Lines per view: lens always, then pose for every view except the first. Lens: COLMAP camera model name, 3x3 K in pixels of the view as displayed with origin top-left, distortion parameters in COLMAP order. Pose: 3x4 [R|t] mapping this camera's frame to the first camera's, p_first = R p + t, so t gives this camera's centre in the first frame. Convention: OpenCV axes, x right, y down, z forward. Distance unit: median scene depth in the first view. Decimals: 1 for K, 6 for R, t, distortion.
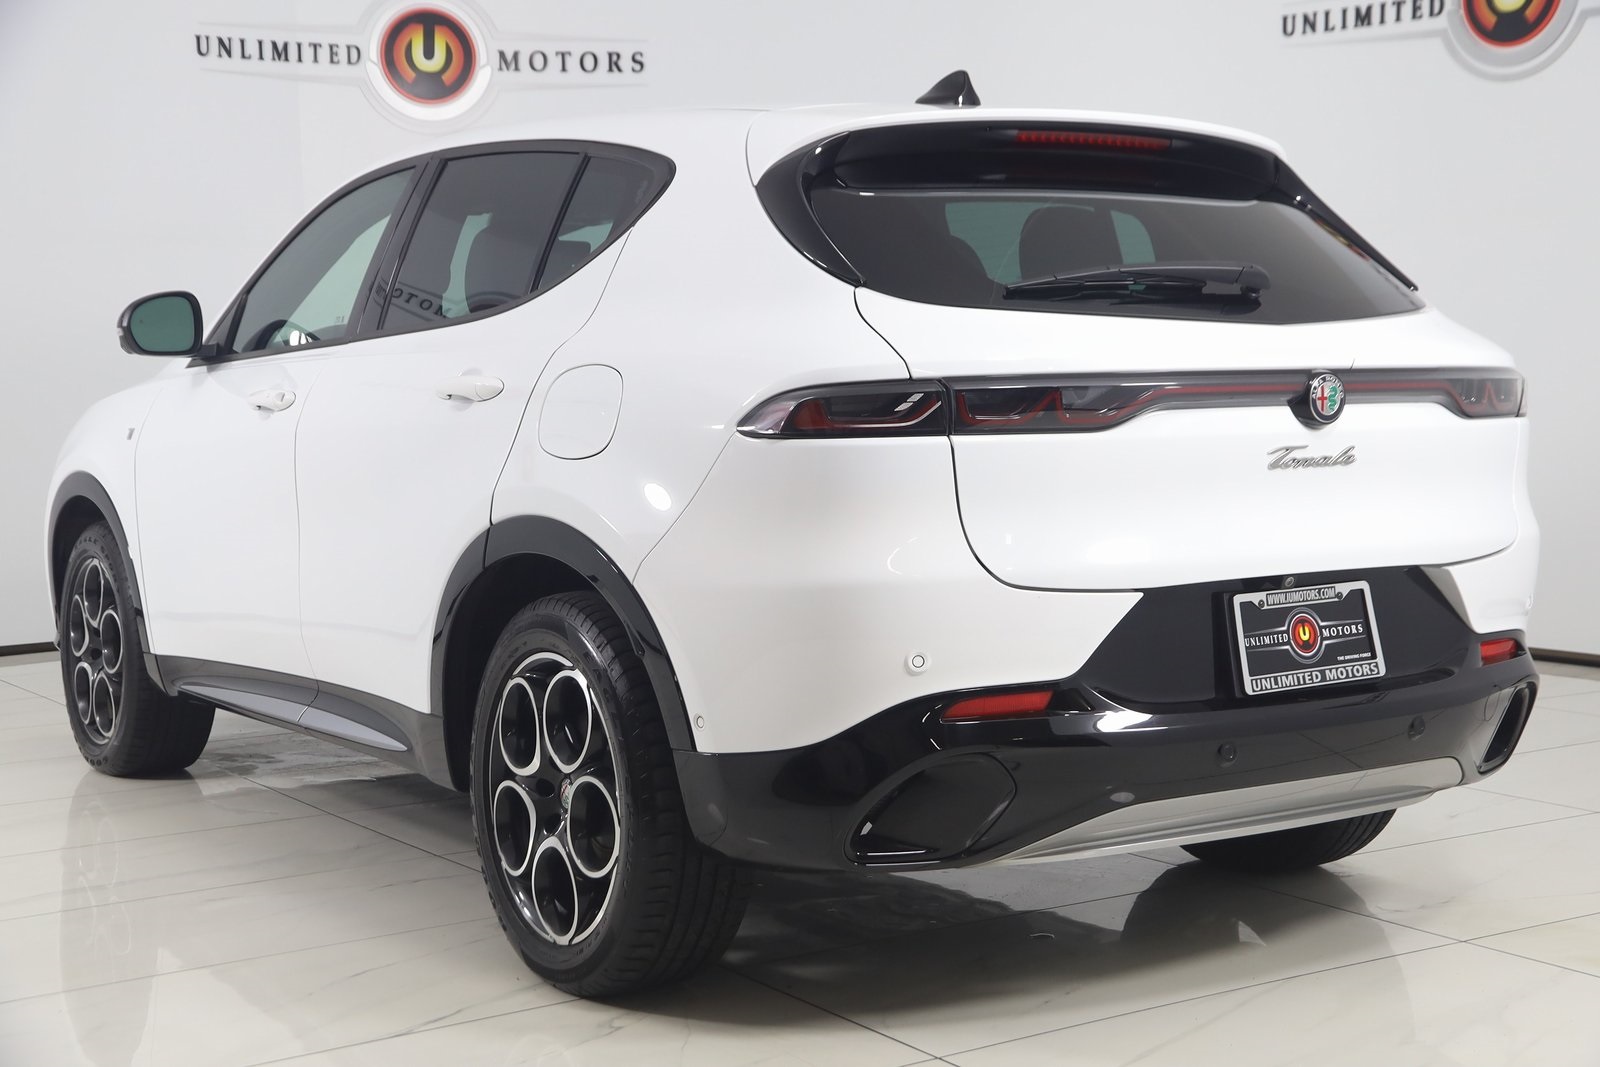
lens RADIAL K [[2175.5, 0, 799.4], [0, 2175.5, 538.1], [0, 0, 1]] dist [0.060702, 0.000000]
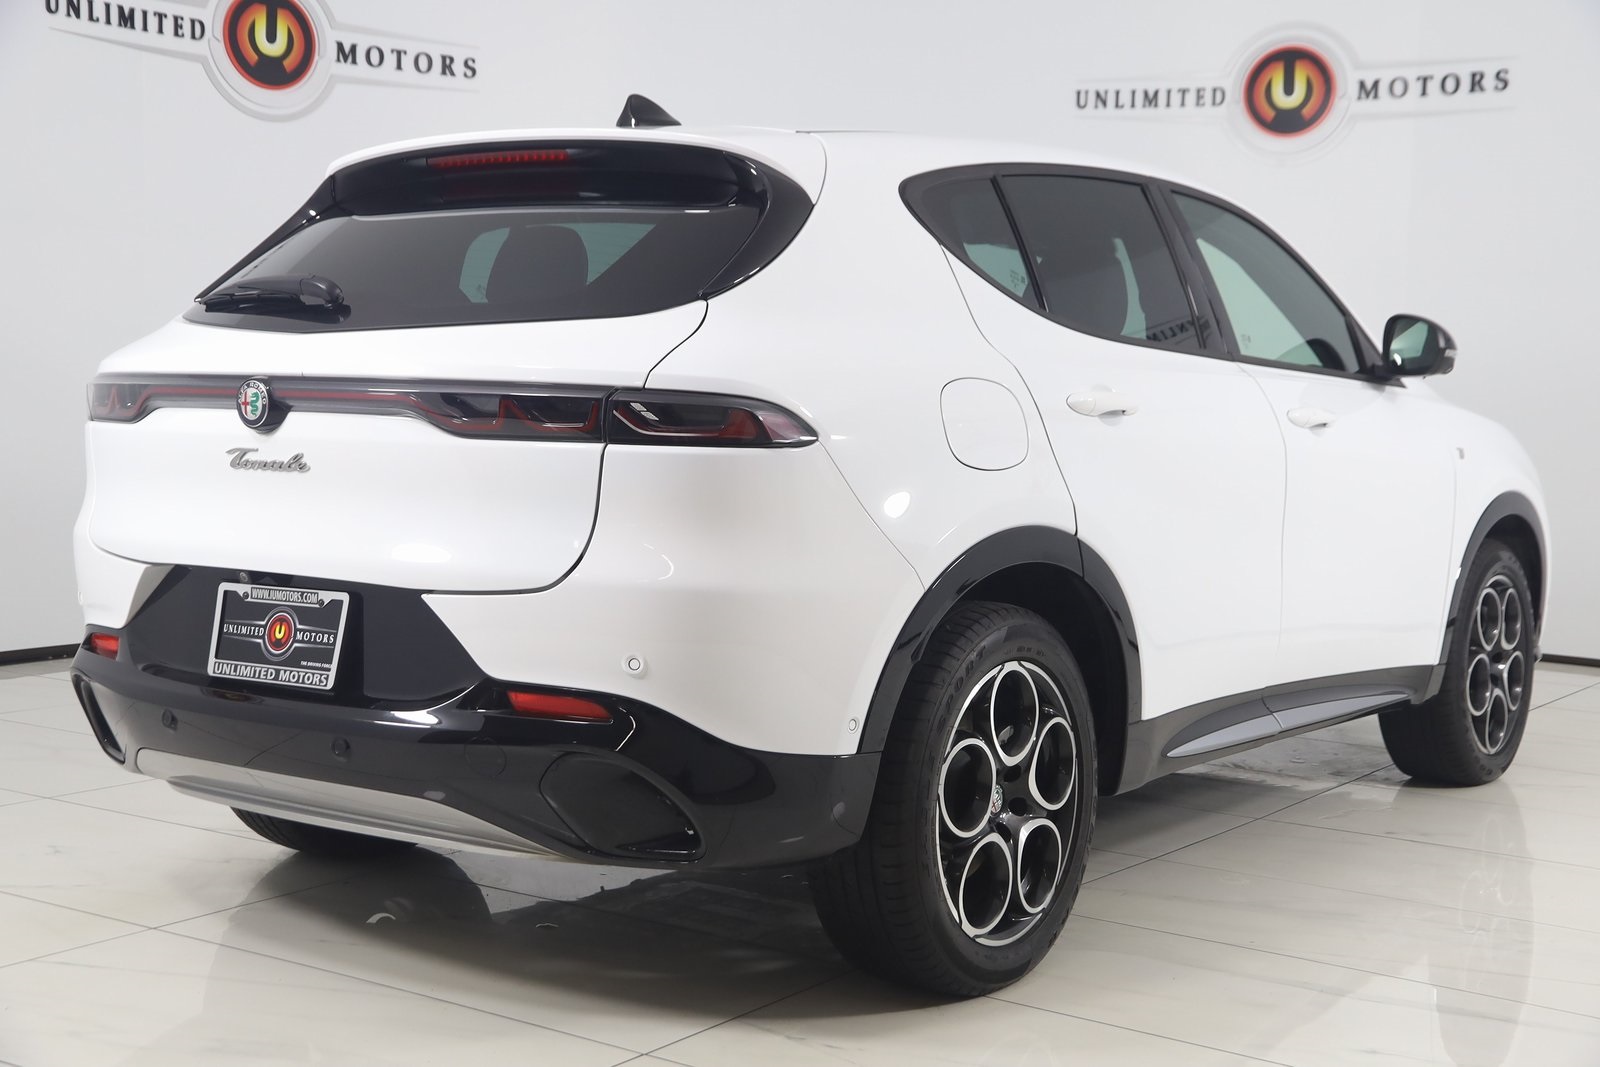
lens RADIAL K [[2043.2, 0, 801.0], [0, 2043.2, 534.3], [0, 0, 1]] dist [0.059590, 0.000000]
pose [[0.366681, 0.080802, -0.926831, 1.211689], [-0.098552, 0.993990, 0.047667, -0.072396], [0.925112, 0.073862, 0.372440, 0.859502]]
